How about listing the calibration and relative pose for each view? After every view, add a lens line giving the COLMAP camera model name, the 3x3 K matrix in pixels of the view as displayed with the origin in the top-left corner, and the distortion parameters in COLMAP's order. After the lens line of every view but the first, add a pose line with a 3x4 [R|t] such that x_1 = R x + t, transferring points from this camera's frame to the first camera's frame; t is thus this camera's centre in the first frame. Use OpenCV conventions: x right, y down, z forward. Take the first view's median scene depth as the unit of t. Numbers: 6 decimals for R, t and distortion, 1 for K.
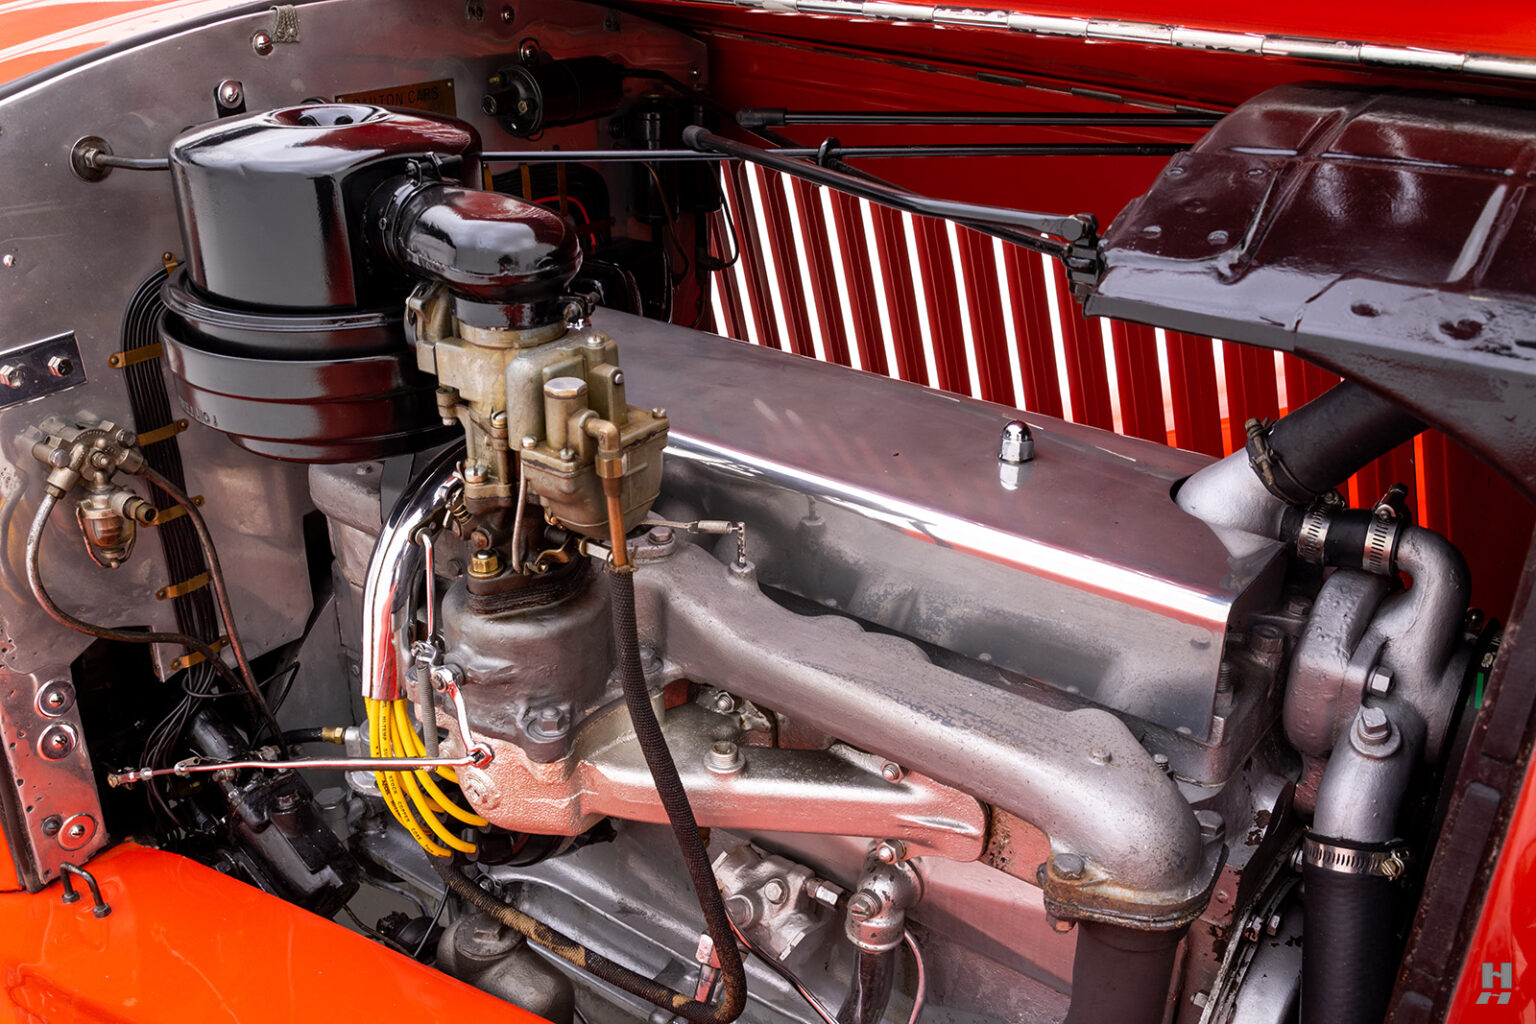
lens RADIAL K [[1404.6, 0, 796.7], [0, 1404.6, 512.9], [0, 0, 1]] dist [-0.022955, -0.003292]
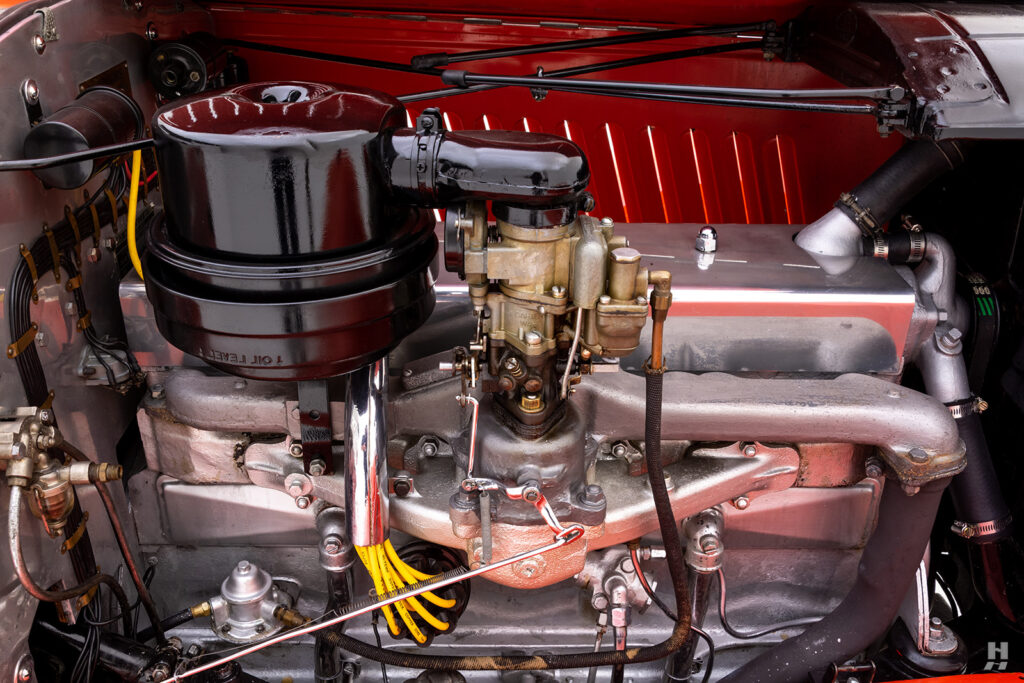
lens RADIAL K [[936.4, 0, 531.1], [0, 936.4, 342.1], [0, 0, 1]] dist [-0.022955, -0.003292]
pose [[0.806421, -0.269019, 0.526606, -0.666159], [0.250768, 0.962064, 0.107460, -0.114034], [-0.535538, 0.045399, 0.843290, 0.227309]]
